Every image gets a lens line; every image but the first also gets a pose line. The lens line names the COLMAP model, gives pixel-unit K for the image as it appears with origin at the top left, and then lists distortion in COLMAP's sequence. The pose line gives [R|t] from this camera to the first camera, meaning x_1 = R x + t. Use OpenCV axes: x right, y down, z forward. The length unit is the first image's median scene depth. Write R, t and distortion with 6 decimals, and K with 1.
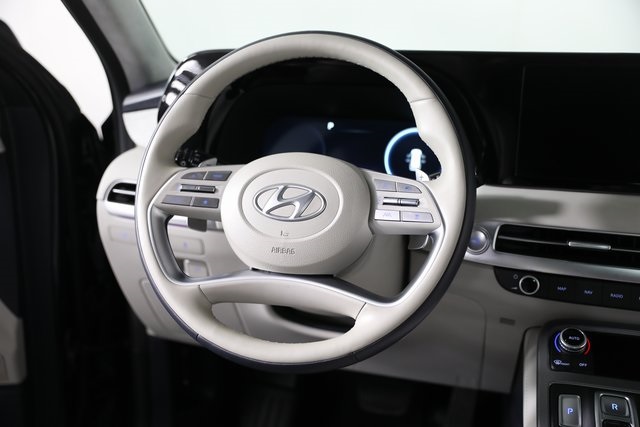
lens RADIAL K [[672.2, 0, 317.2], [0, 672.2, 213.1], [0, 0, 1]] dist [0.002876, 0.000000]
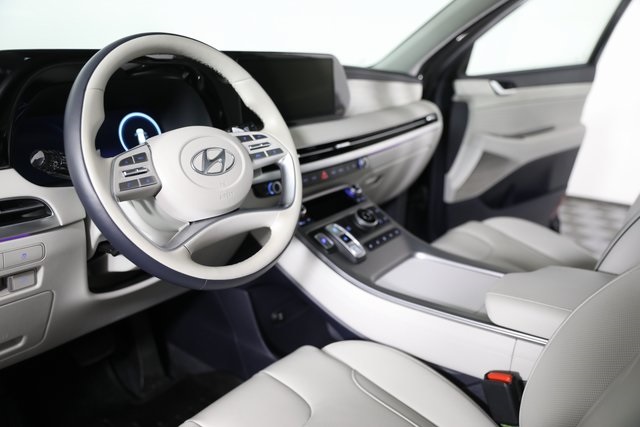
lens RADIAL K [[507.8, 0, 324.3], [0, 507.8, 211.0], [0, 0, 1]] dist [-0.053874, -0.001104]
pose [[0.354340, -0.275025, 0.893759, -0.815723], [0.239954, 0.950512, 0.197356, -0.062767], [-0.903806, 0.144530, 0.402798, 0.381709]]
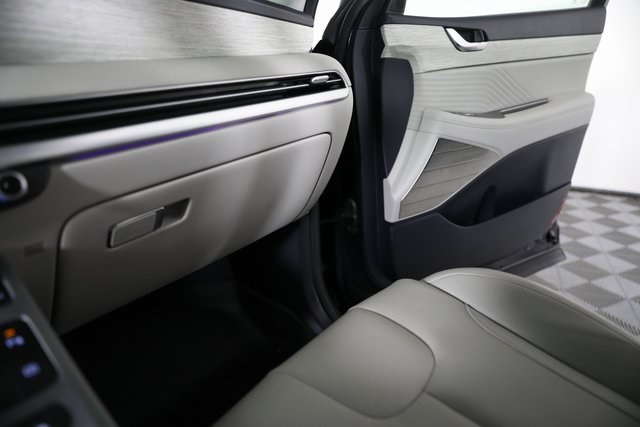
lens RADIAL K [[431.2, 0, 318.5], [0, 431.2, 212.4], [0, 0, 1]] dist [-0.108472, 0.067461]
pose [[0.381831, -0.311002, 0.870335, 0.443380], [0.301569, 0.932069, 0.200758, 0.177780], [-0.873648, 0.185810, 0.449682, 0.412537]]
